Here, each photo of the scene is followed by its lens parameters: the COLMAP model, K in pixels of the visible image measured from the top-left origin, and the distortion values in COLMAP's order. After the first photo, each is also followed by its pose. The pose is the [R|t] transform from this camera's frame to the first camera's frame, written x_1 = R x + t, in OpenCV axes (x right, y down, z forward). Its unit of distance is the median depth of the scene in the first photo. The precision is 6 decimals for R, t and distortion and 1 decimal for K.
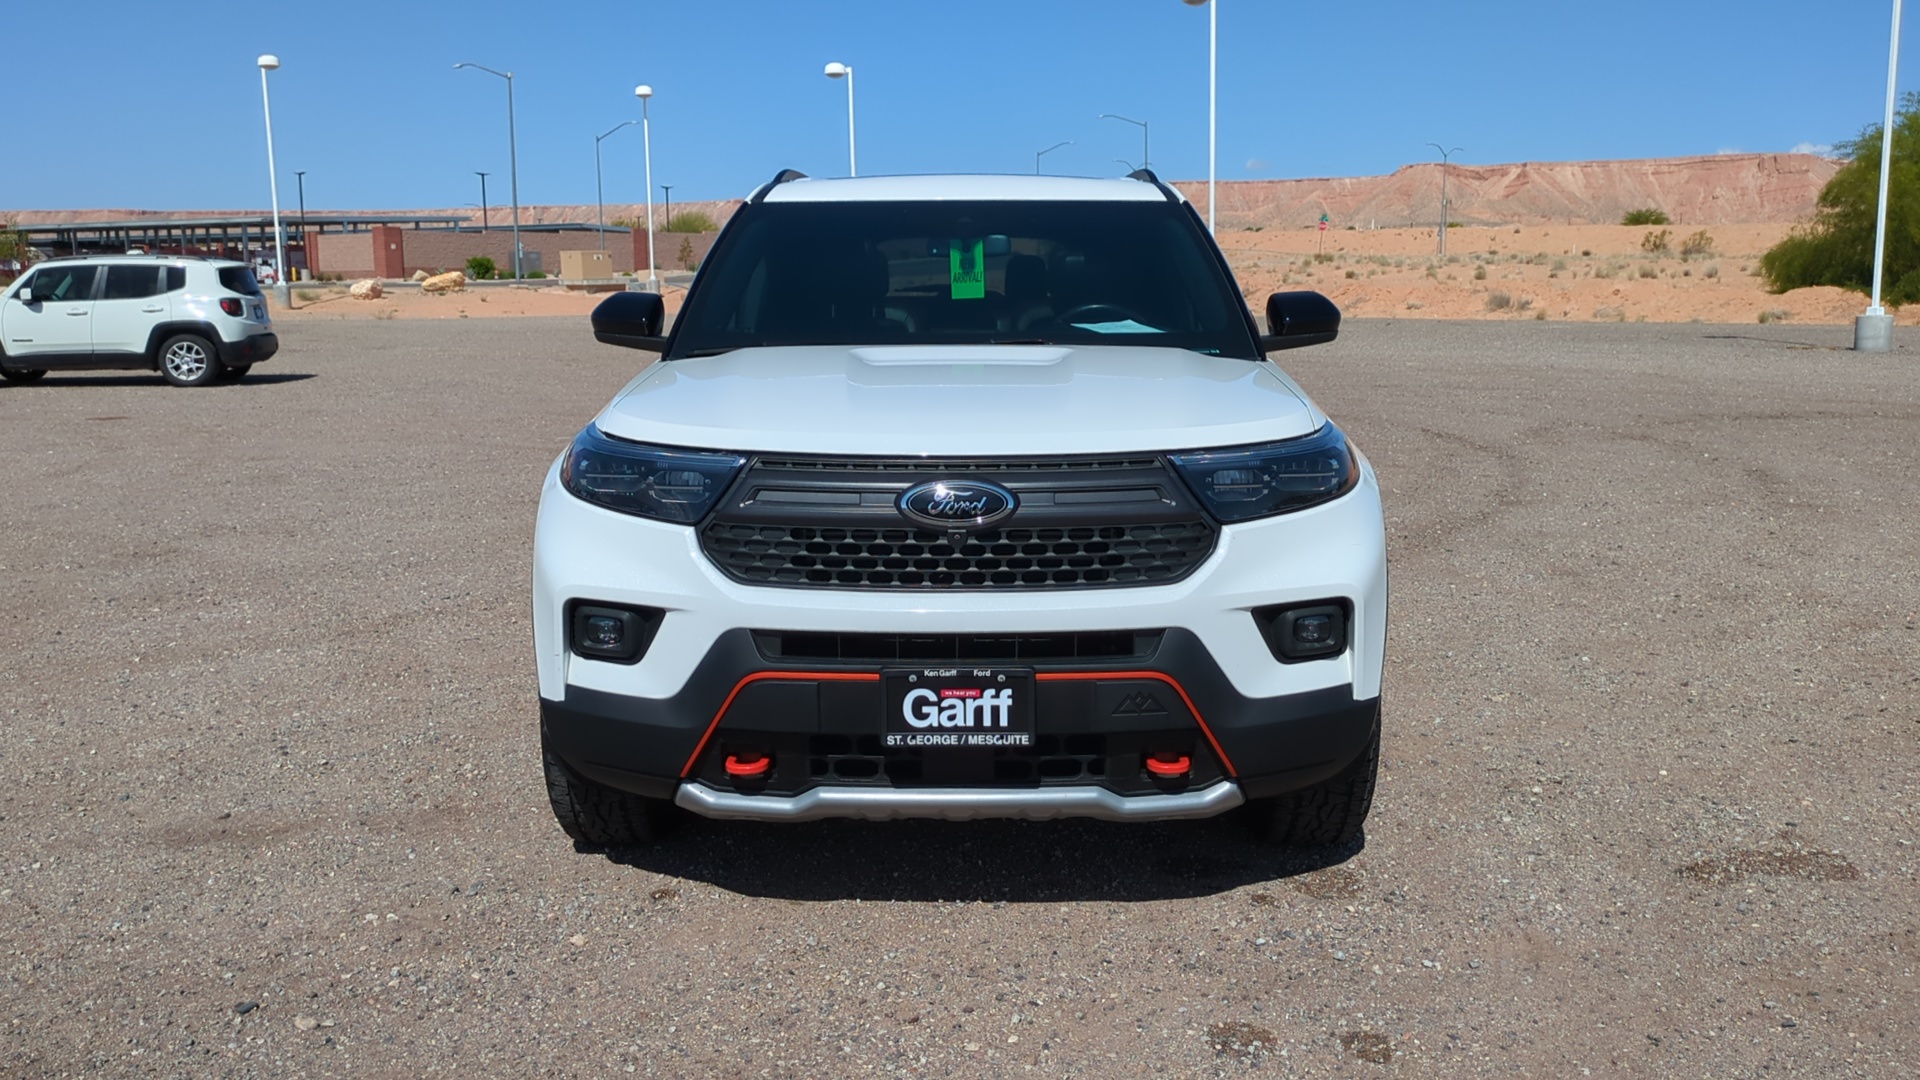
lens RADIAL K [[1604.4, 0, 970.4], [0, 1604.4, 529.0], [0, 0, 1]] dist [0.063142, -0.087064]
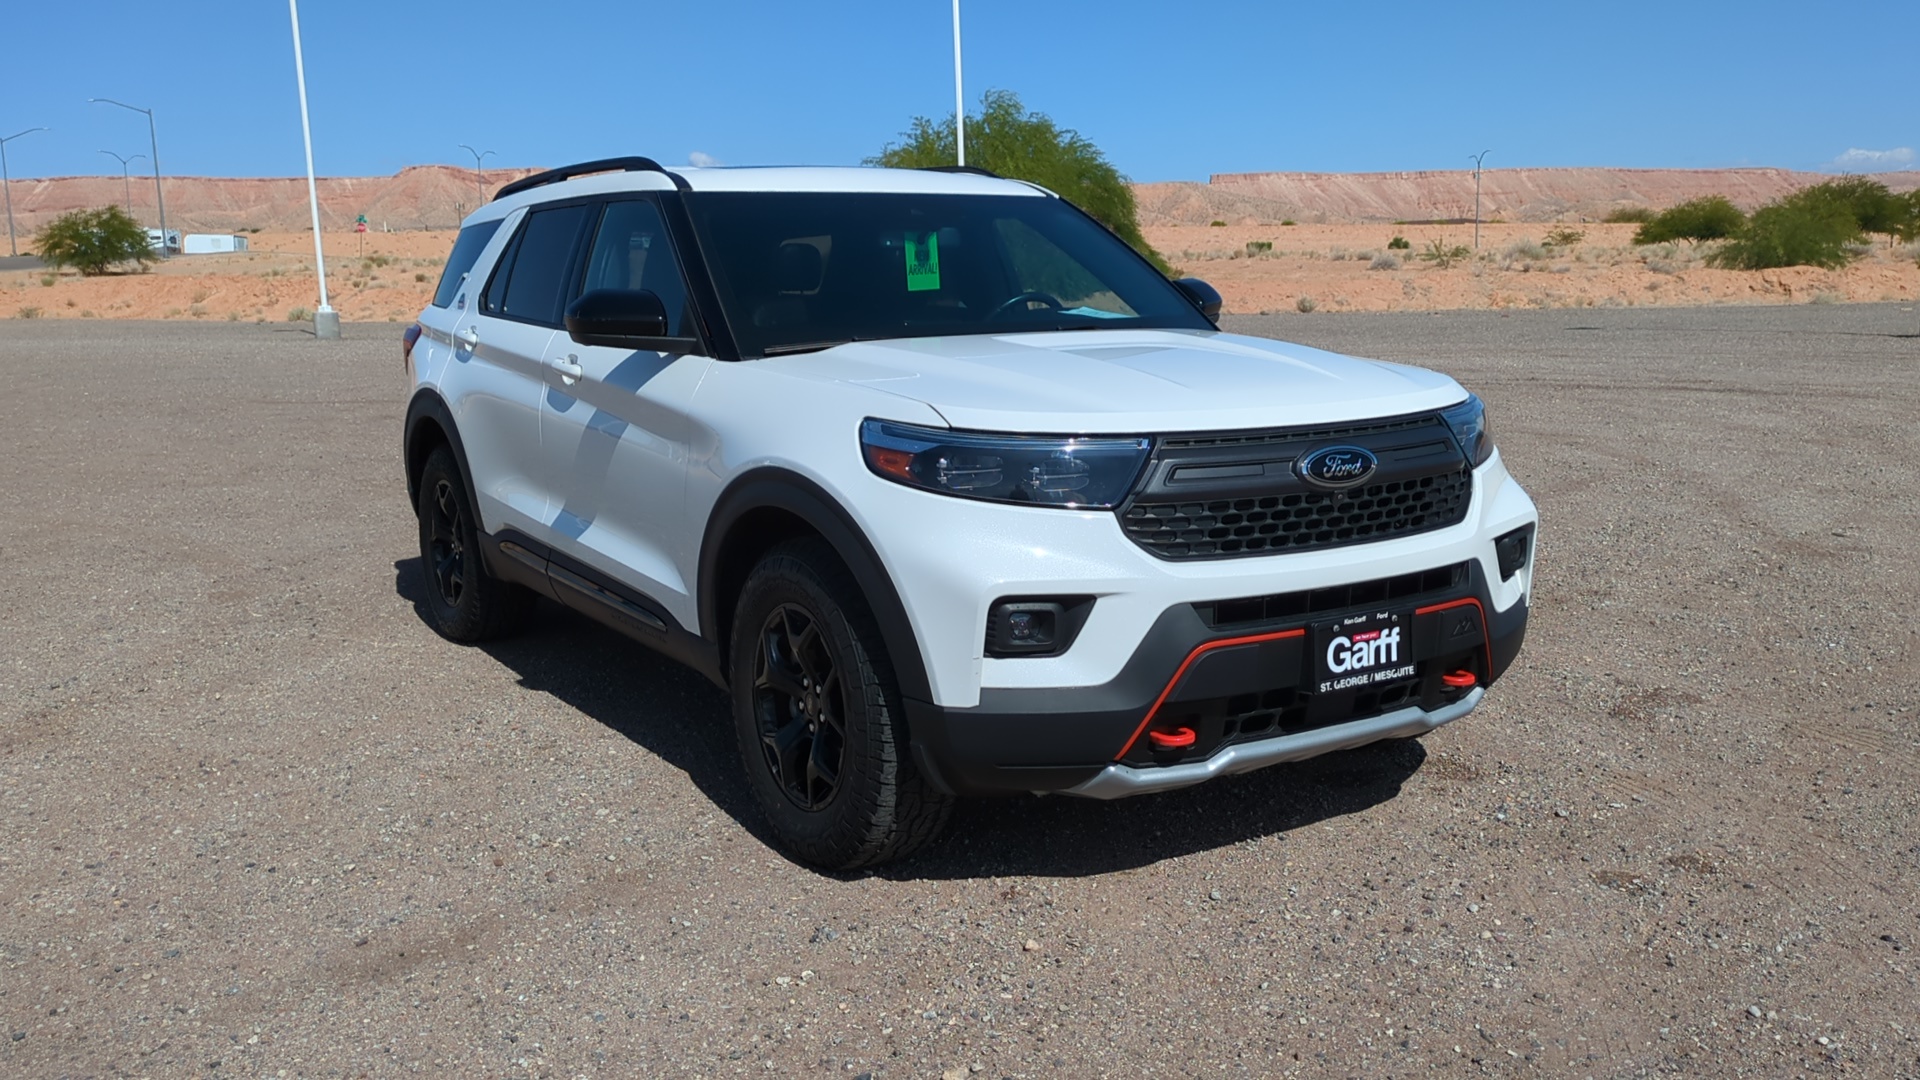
lens RADIAL K [[1604.4, 0, 970.4], [0, 1604.4, 529.0], [0, 0, 1]] dist [0.063142, -0.087064]
pose [[0.841494, -0.092996, 0.532203, -0.800402], [0.094091, 0.995246, 0.025135, -0.024428], [-0.532011, 0.028925, 0.846243, 0.198810]]
